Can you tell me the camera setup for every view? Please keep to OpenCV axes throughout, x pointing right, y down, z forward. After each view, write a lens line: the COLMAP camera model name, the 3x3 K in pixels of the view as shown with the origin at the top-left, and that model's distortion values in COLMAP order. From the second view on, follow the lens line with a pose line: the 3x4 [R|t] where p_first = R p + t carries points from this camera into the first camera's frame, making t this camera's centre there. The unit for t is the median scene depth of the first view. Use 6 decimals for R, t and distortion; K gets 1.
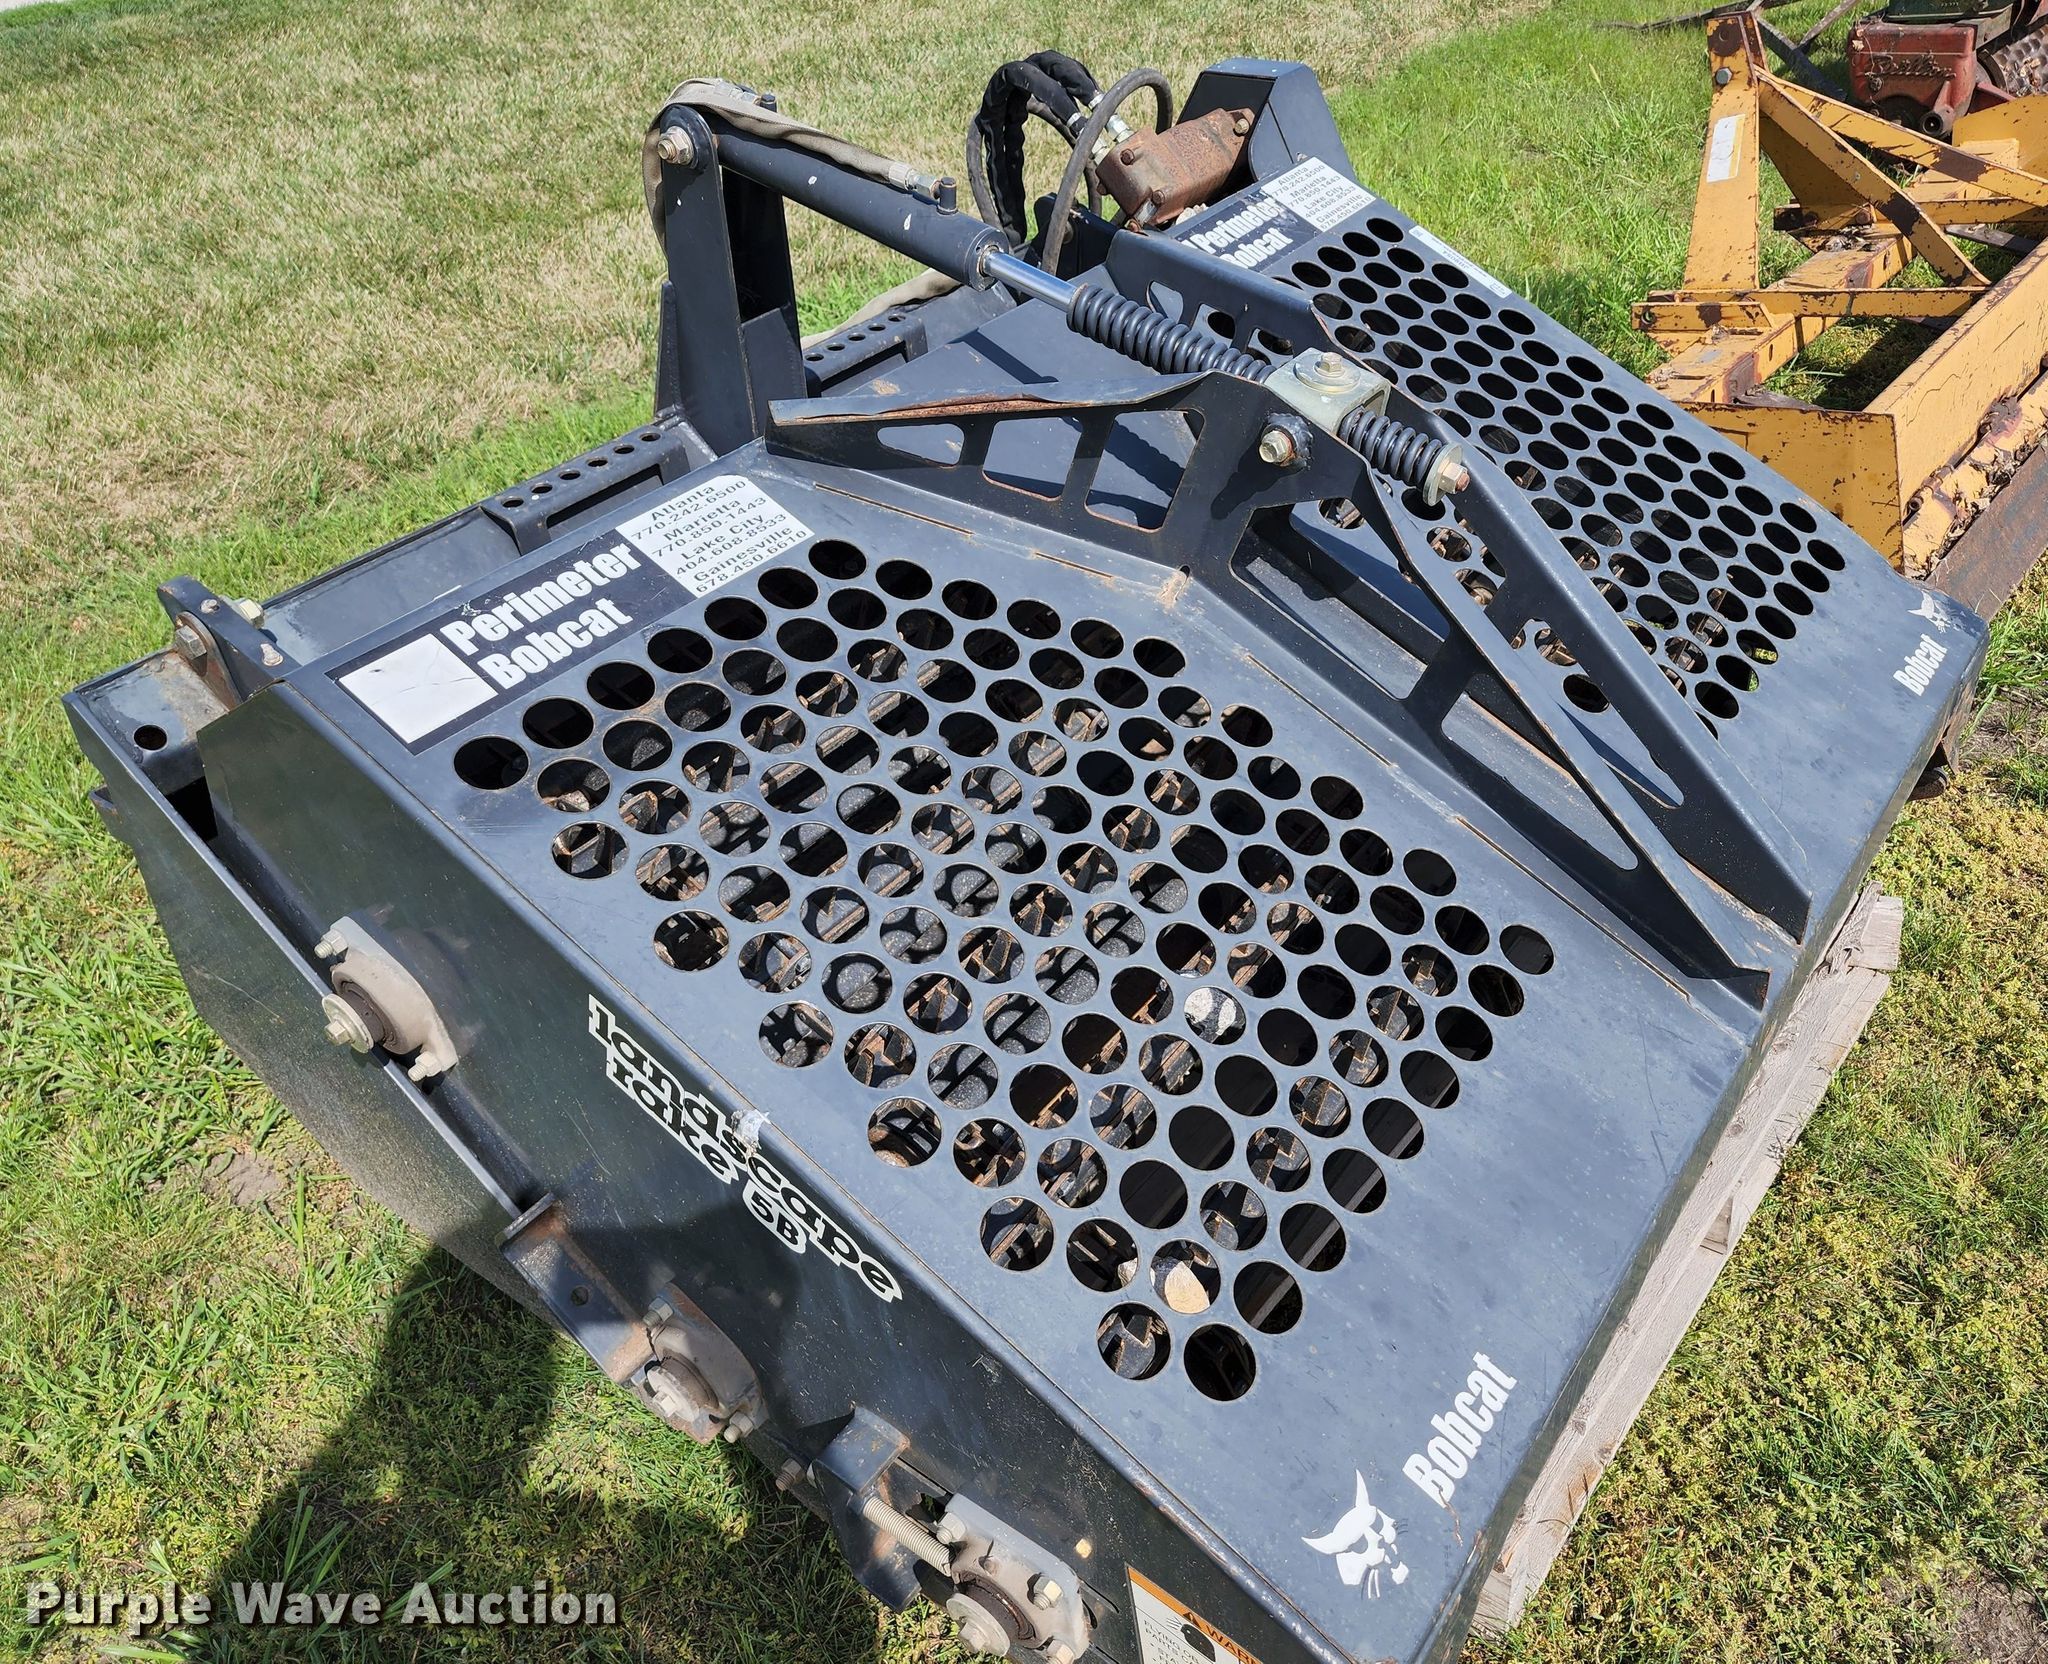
lens RADIAL K [[1577.5, 0, 1147.1], [0, 1577.5, 794.5], [0, 0, 1]] dist [0.065930, -0.063380]
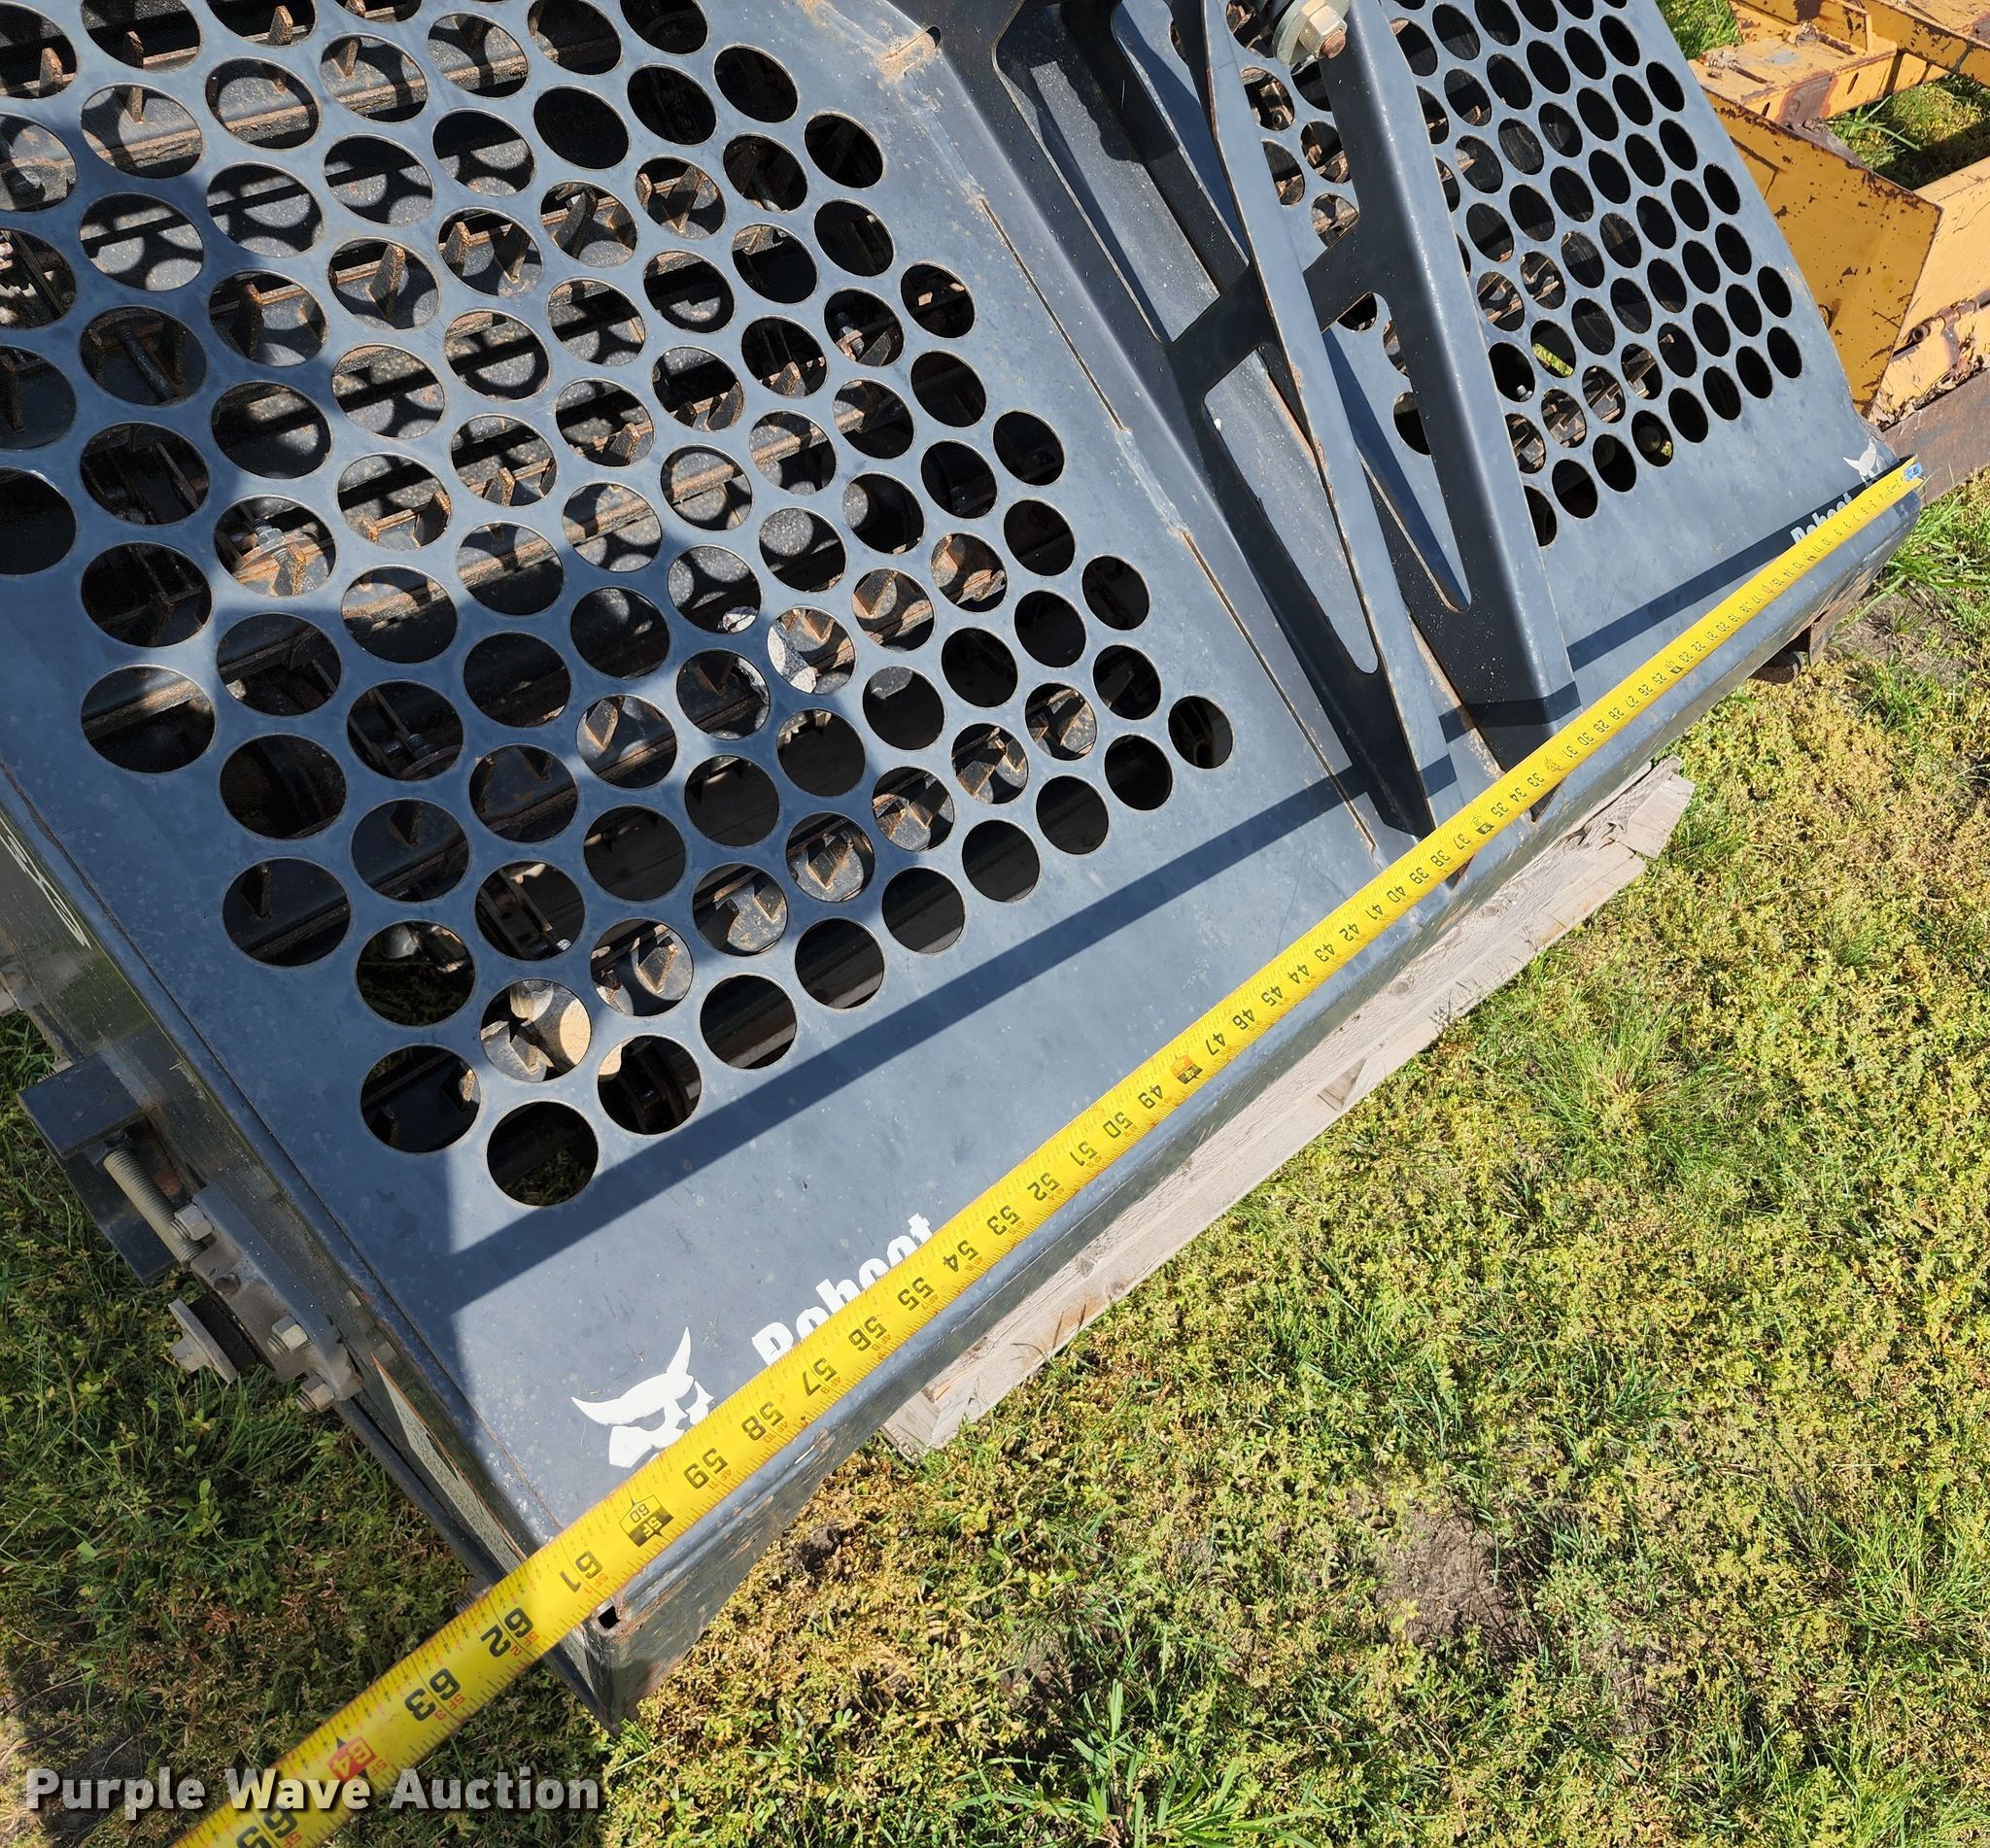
lens RADIAL K [[1673.7, 0, 1218.1], [0, 1673.7, 923.8], [0, 0, 1]] dist [0.089776, -0.112785]
pose [[0.940284, 0.285174, 0.185855, 0.108334], [-0.327186, 0.907801, 0.262388, -0.028048], [-0.093893, -0.307528, 0.946895, 0.181381]]
